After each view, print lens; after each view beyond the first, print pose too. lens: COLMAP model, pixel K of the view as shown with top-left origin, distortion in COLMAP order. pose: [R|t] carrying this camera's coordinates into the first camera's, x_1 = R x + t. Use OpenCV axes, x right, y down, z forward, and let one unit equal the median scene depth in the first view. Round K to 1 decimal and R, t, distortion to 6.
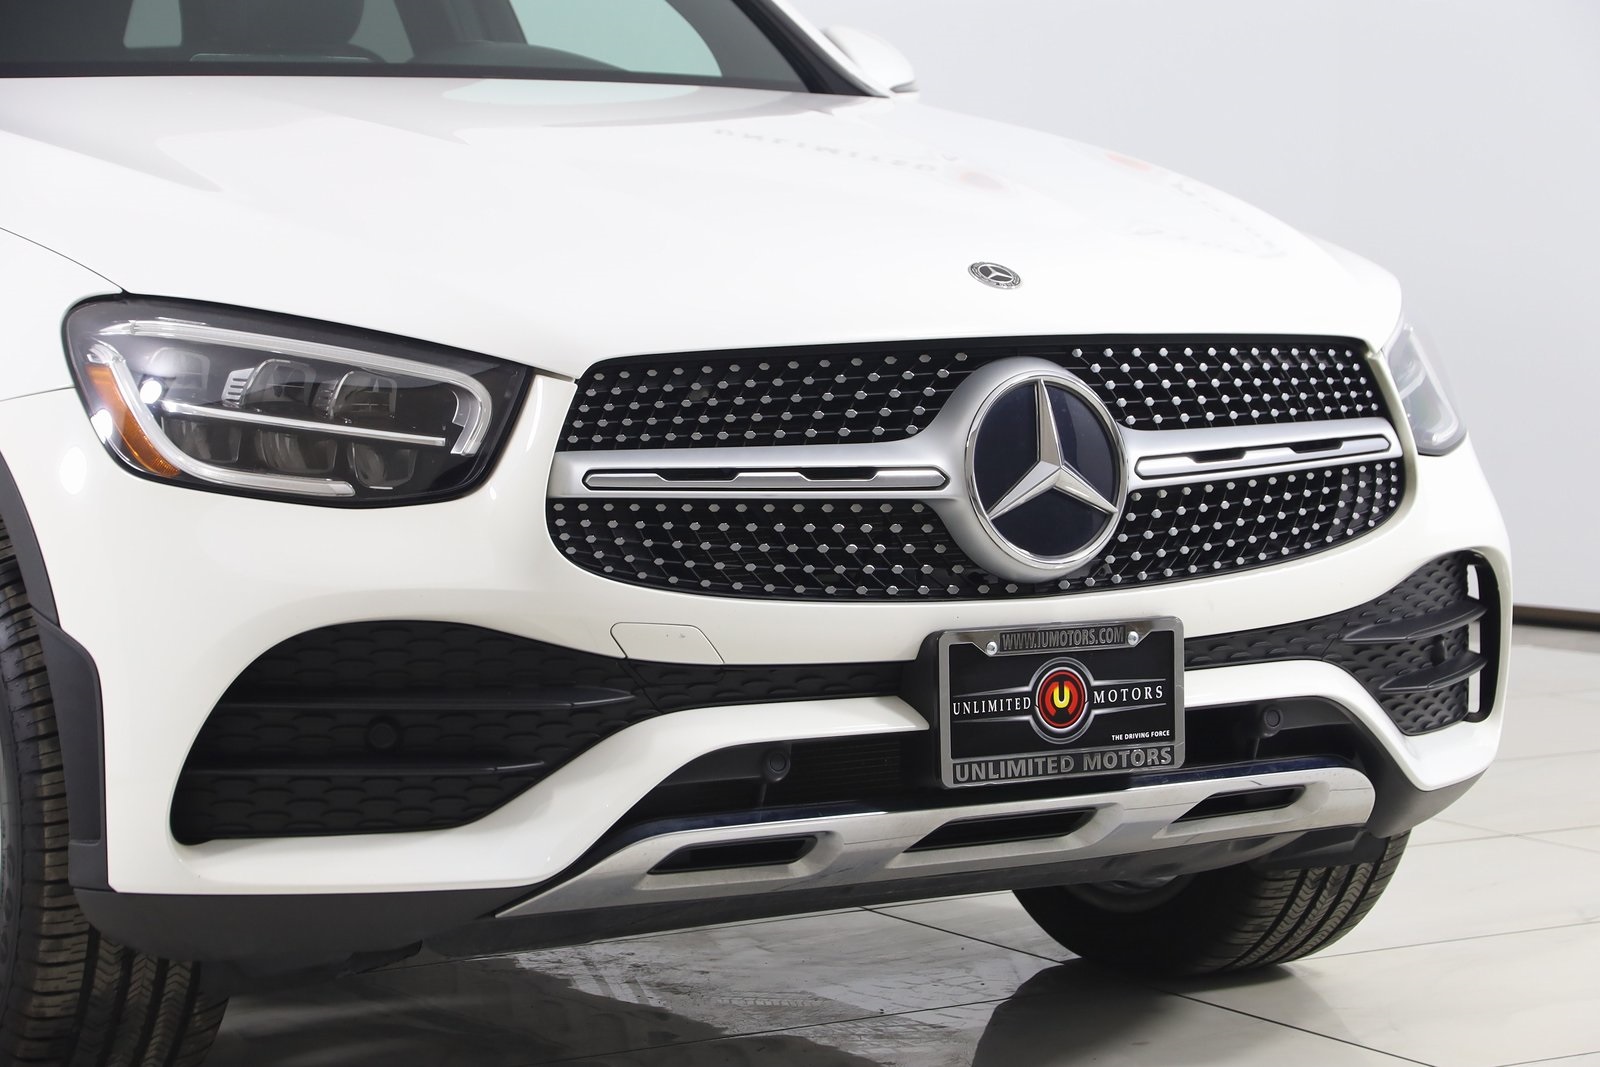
lens RADIAL K [[3821.0, 0, 800.0], [0, 3821.0, 533.5], [0, 0, 1]] dist [0.222126, -0.227850]
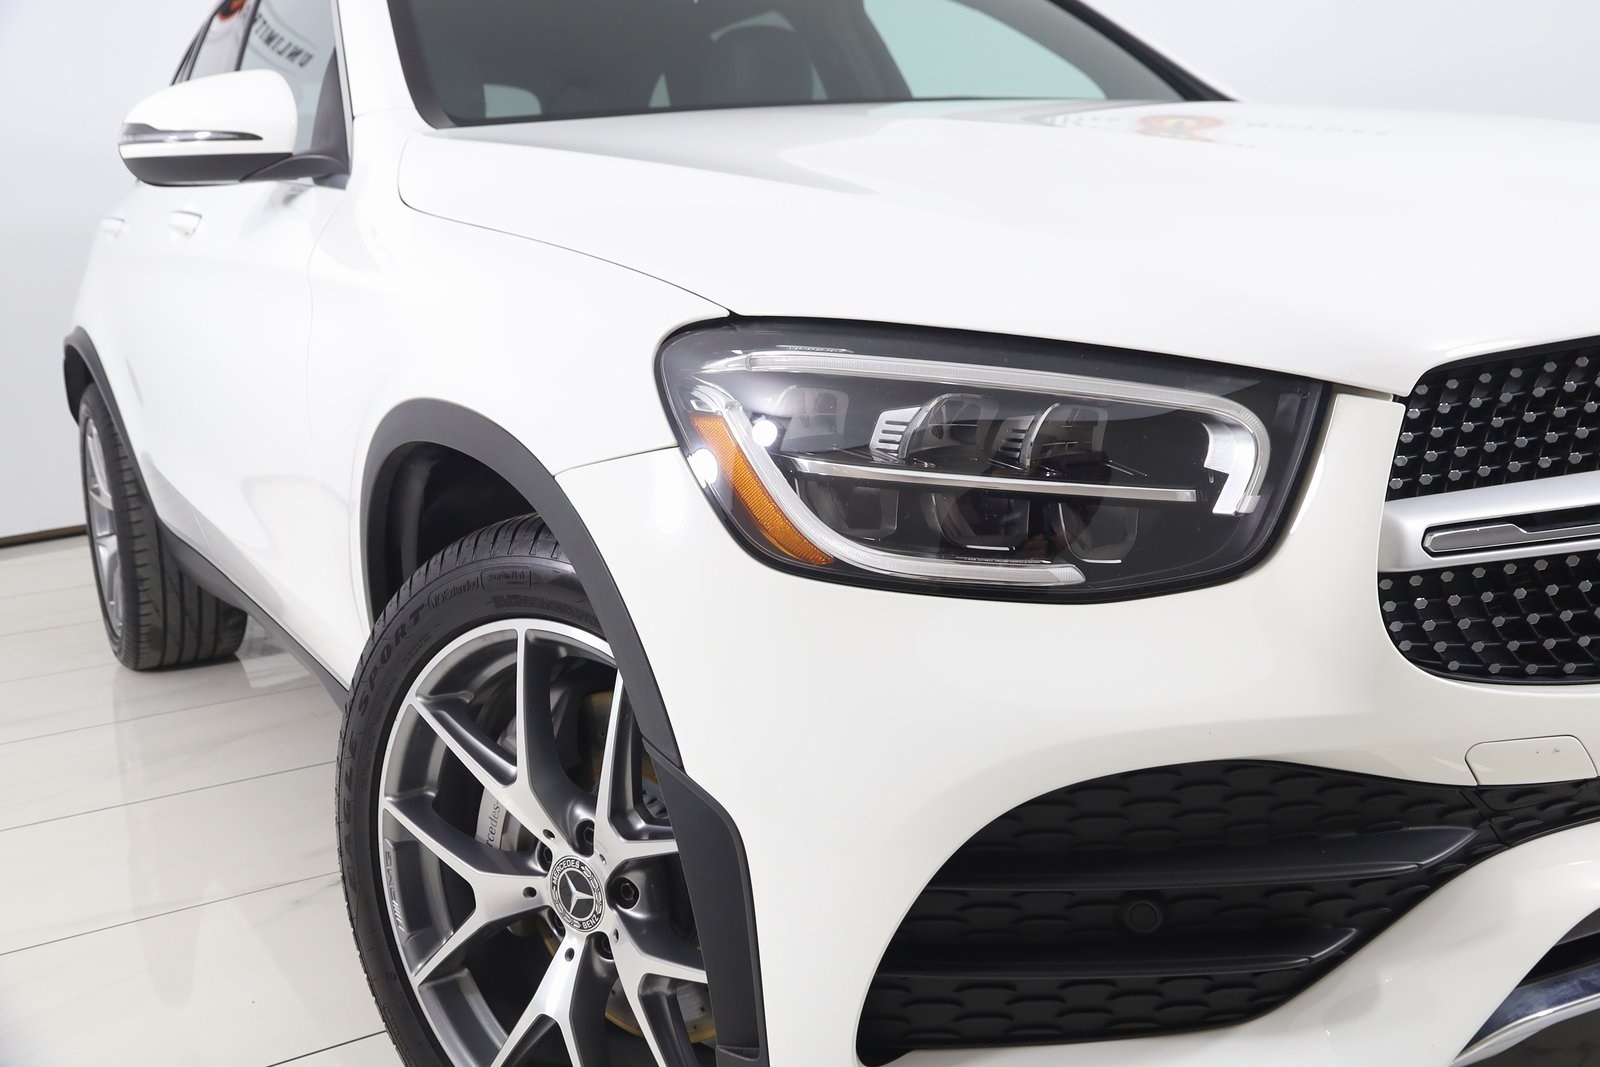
lens RADIAL K [[1571.3, 0, 805.2], [0, 1571.3, 510.5], [0, 0, 1]] dist [0.013861, 0.010550]
pose [[0.996111, -0.059222, -0.065232, -0.145273], [0.063935, 0.995302, 0.072710, -0.046543], [0.060620, -0.076598, 0.995218, 0.699290]]
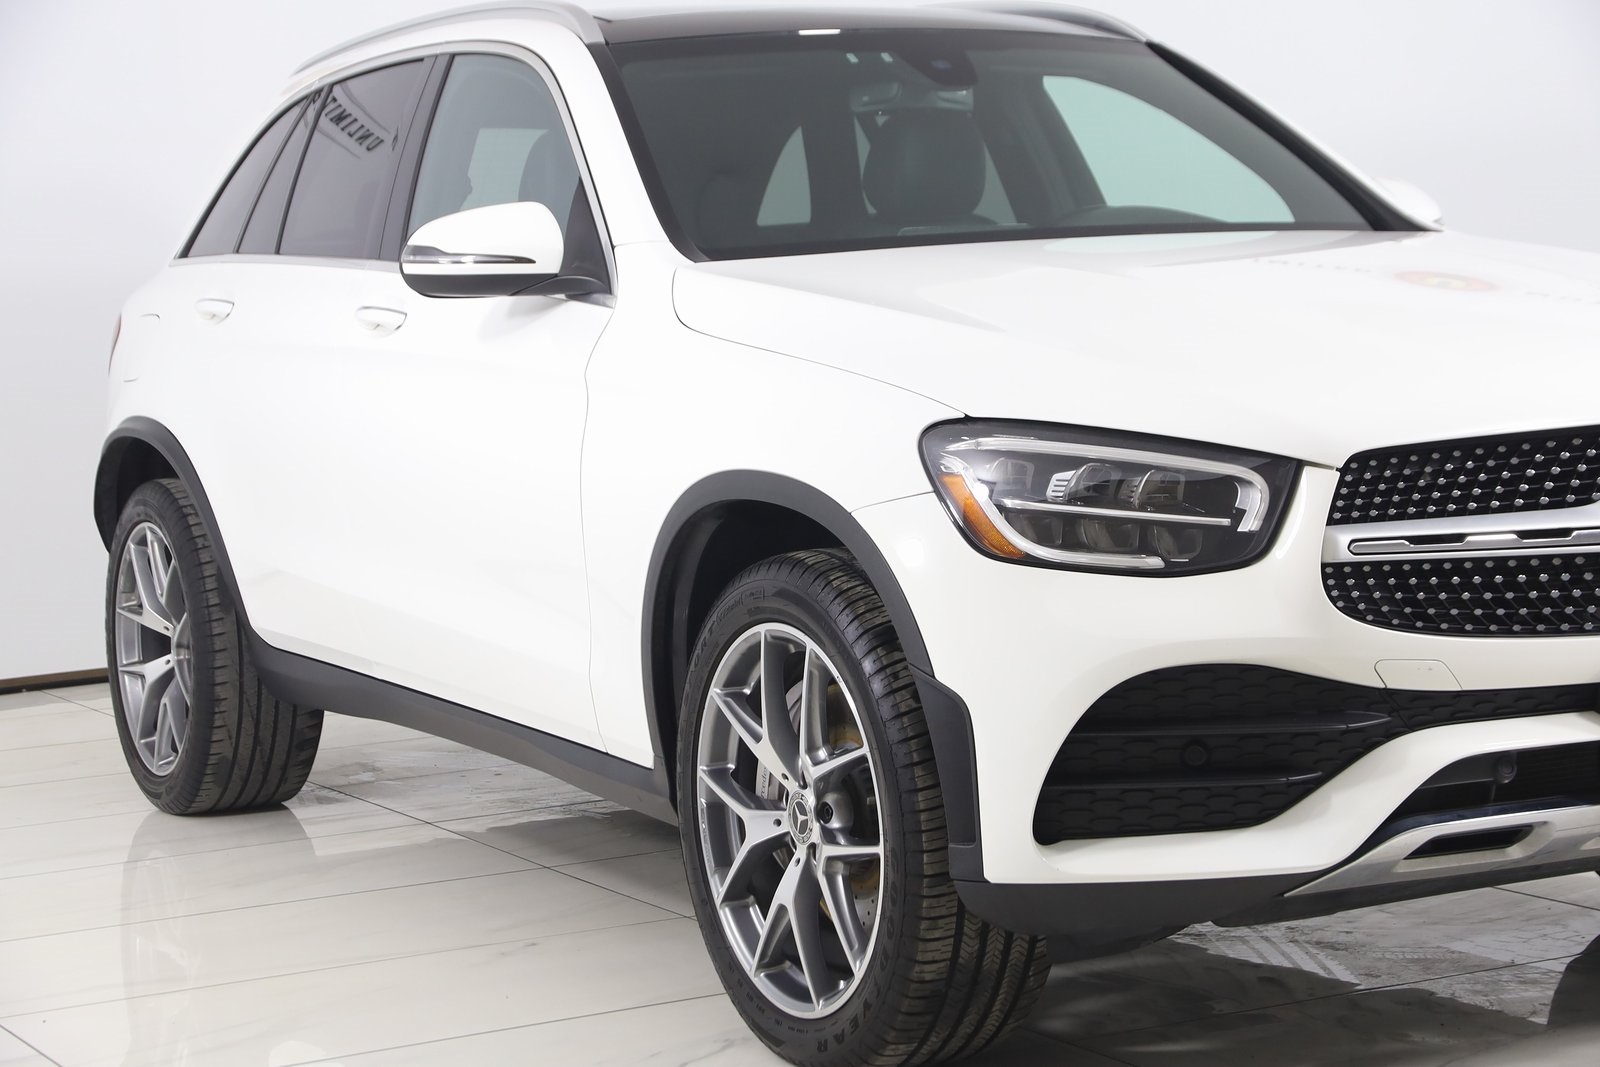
lens RADIAL K [[2966.8, 0, 800.0], [0, 2966.8, 533.5], [0, 0, 1]] dist [0.137240, -0.073123]
pose [[0.994550, -0.040755, -0.095970, -0.139144], [0.039253, 0.999076, -0.017488, -0.008405], [0.096594, 0.013626, 0.995231, 0.005803]]
